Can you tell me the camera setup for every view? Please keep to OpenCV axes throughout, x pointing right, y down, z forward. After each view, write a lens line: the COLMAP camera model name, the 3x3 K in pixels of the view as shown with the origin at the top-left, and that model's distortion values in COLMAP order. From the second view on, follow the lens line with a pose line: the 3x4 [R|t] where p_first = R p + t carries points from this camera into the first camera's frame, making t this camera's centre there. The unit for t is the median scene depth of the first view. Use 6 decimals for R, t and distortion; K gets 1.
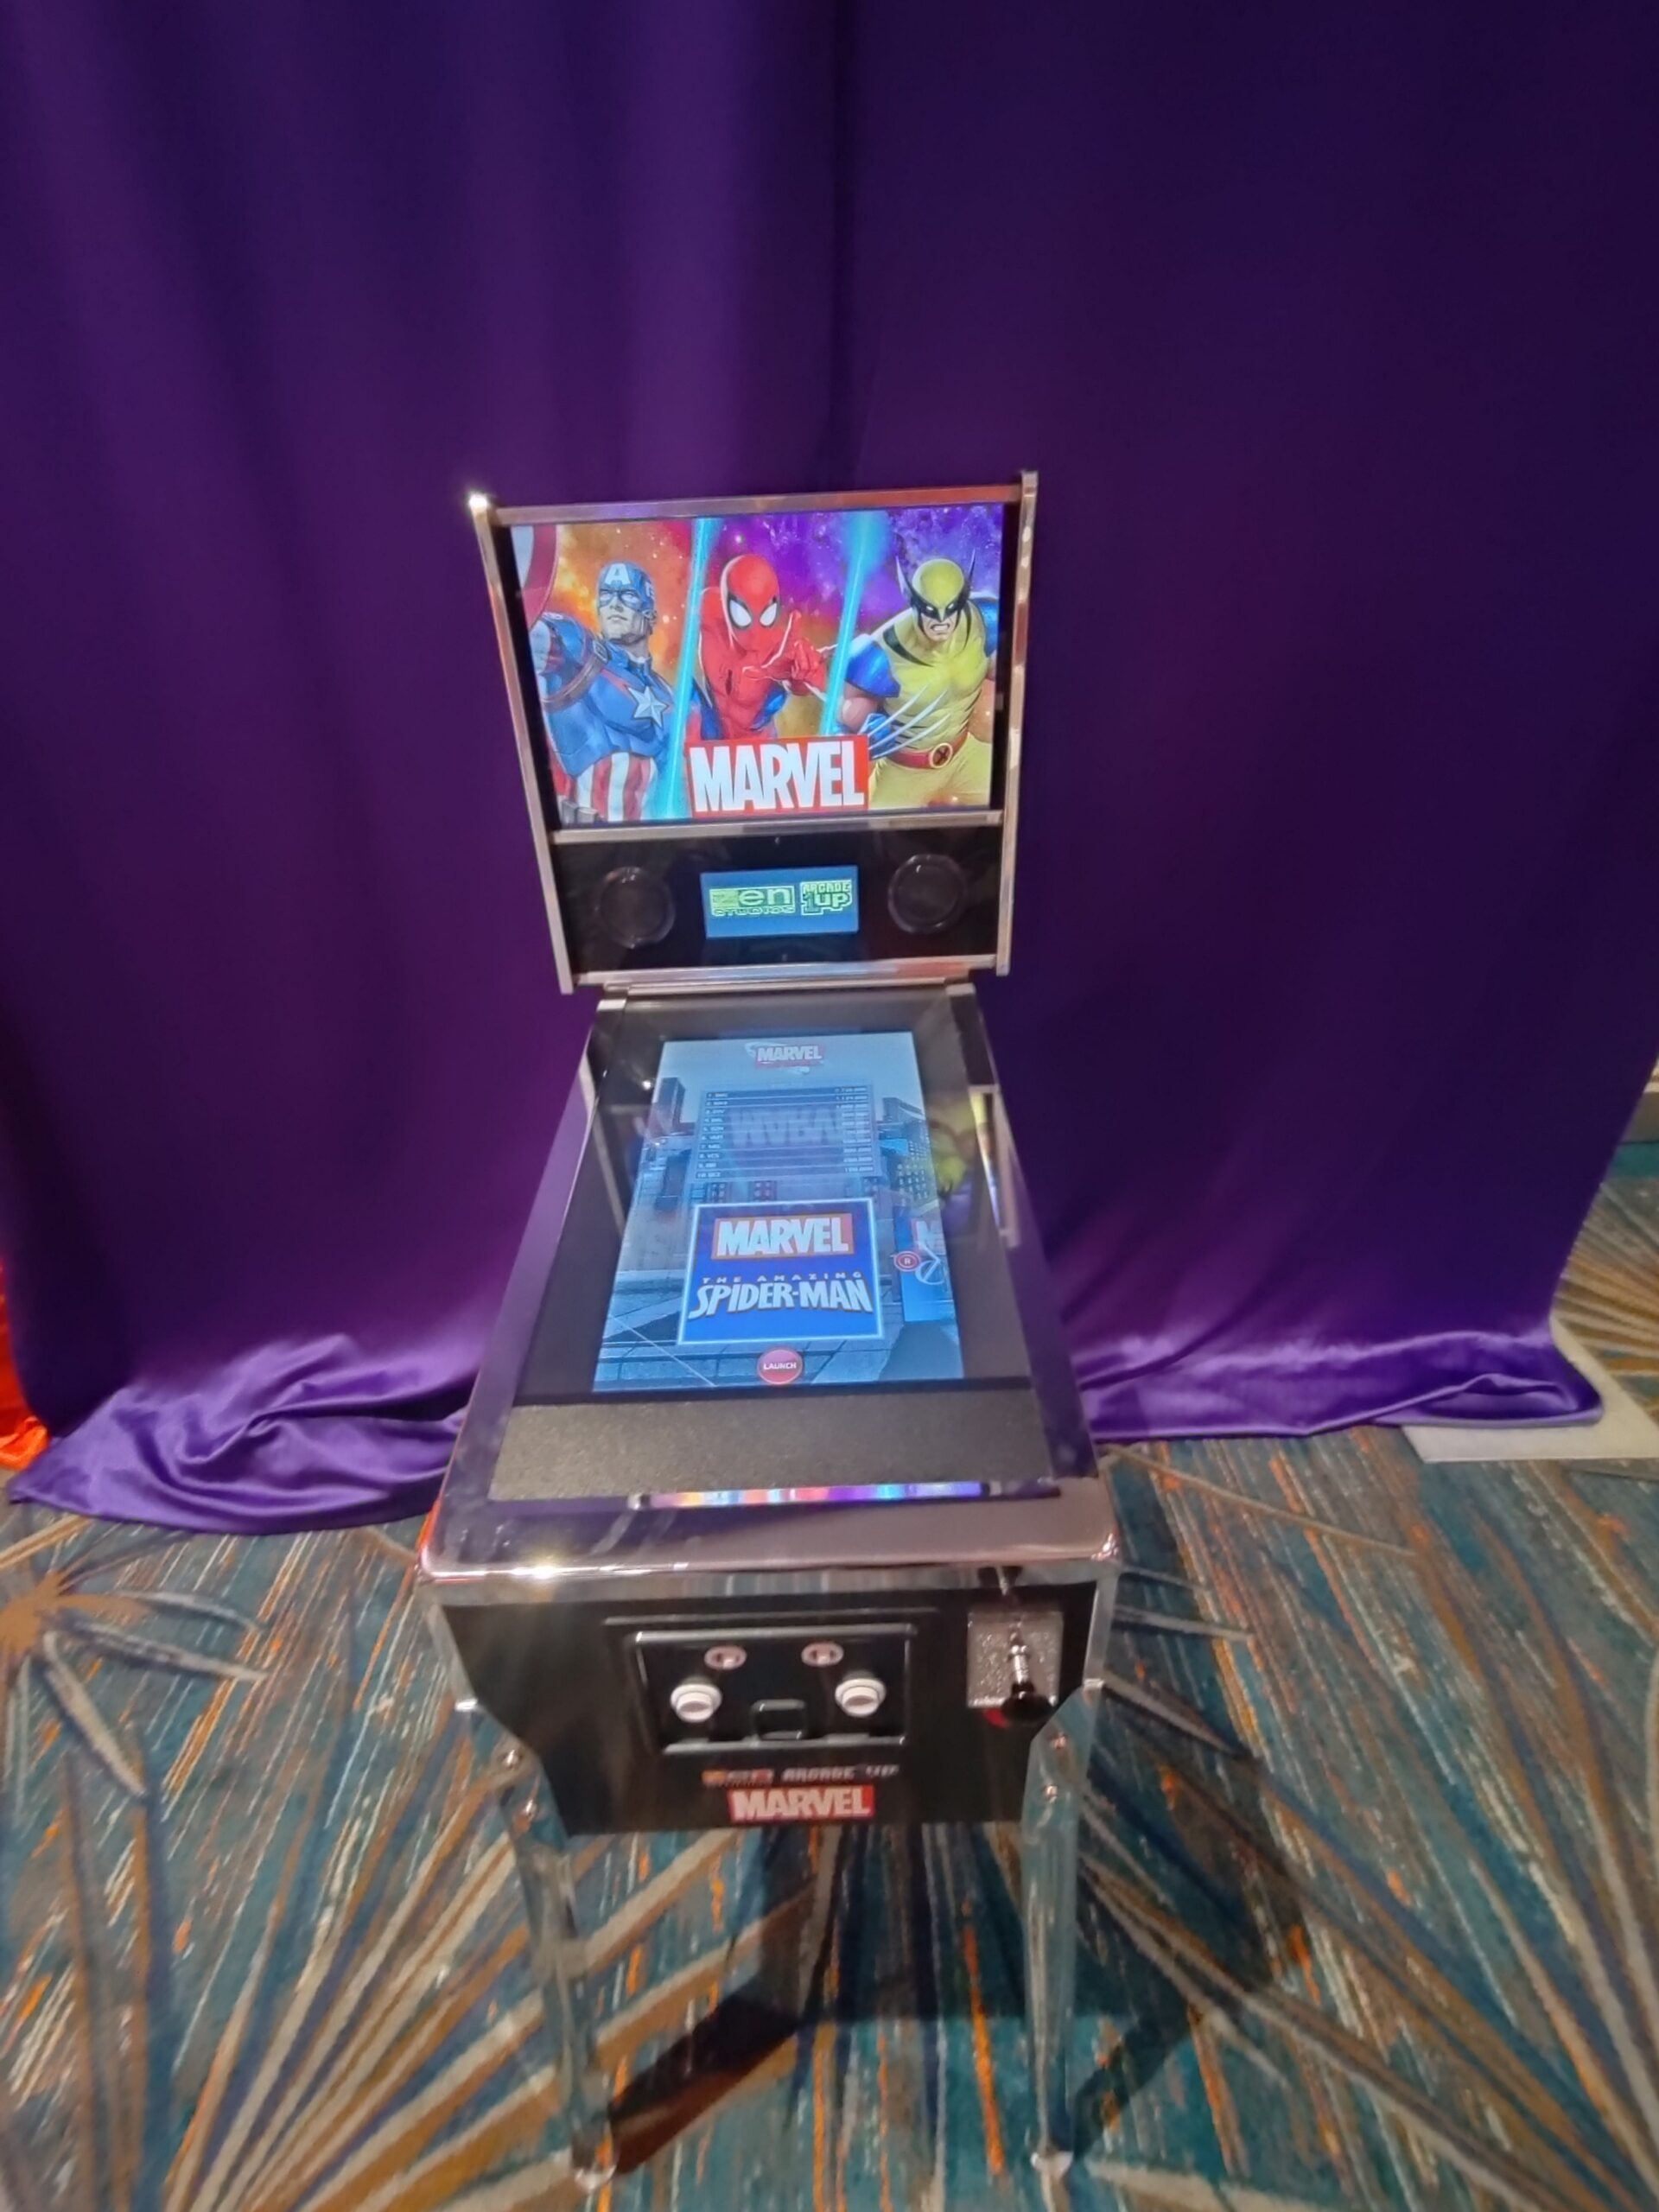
lens RADIAL K [[982.5, 0, 829.0], [0, 982.5, 1104.7], [0, 0, 1]] dist [0.017870, 0.000722]
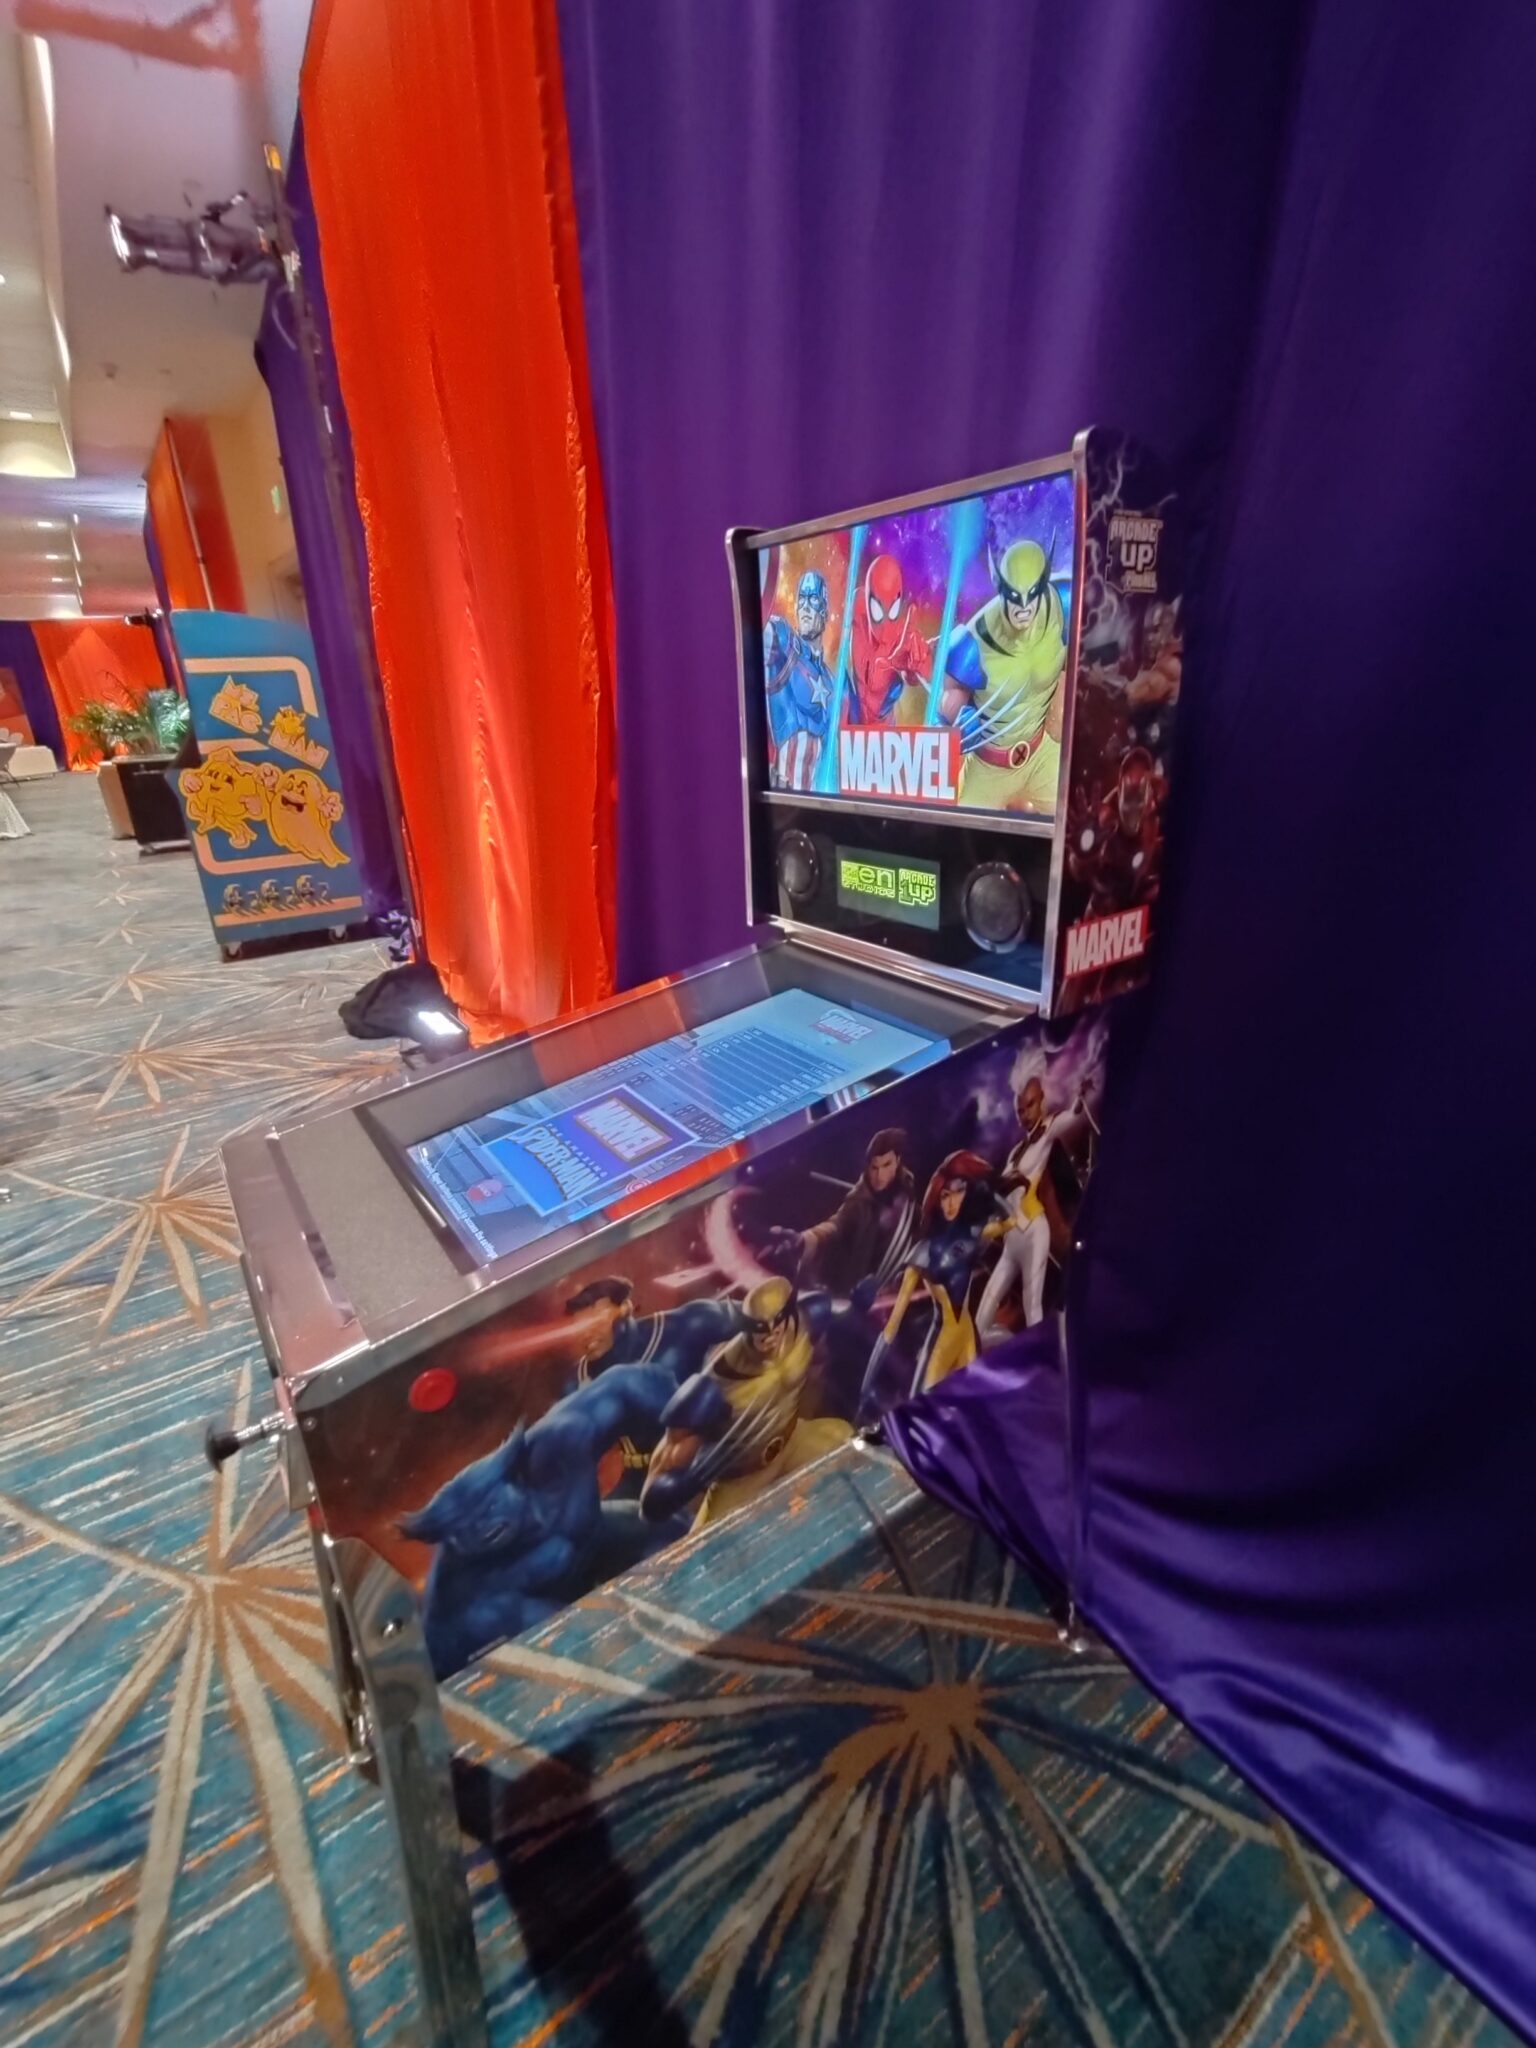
lens RADIAL K [[909.6, 0, 769.0], [0, 909.6, 1025.3], [0, 0, 1]] dist [0.017870, 0.000722]
pose [[0.574680, 0.303120, -0.760172, 0.712670], [-0.391325, 0.917582, 0.070051, -0.100068], [0.718754, 0.257218, 0.645934, 0.372576]]
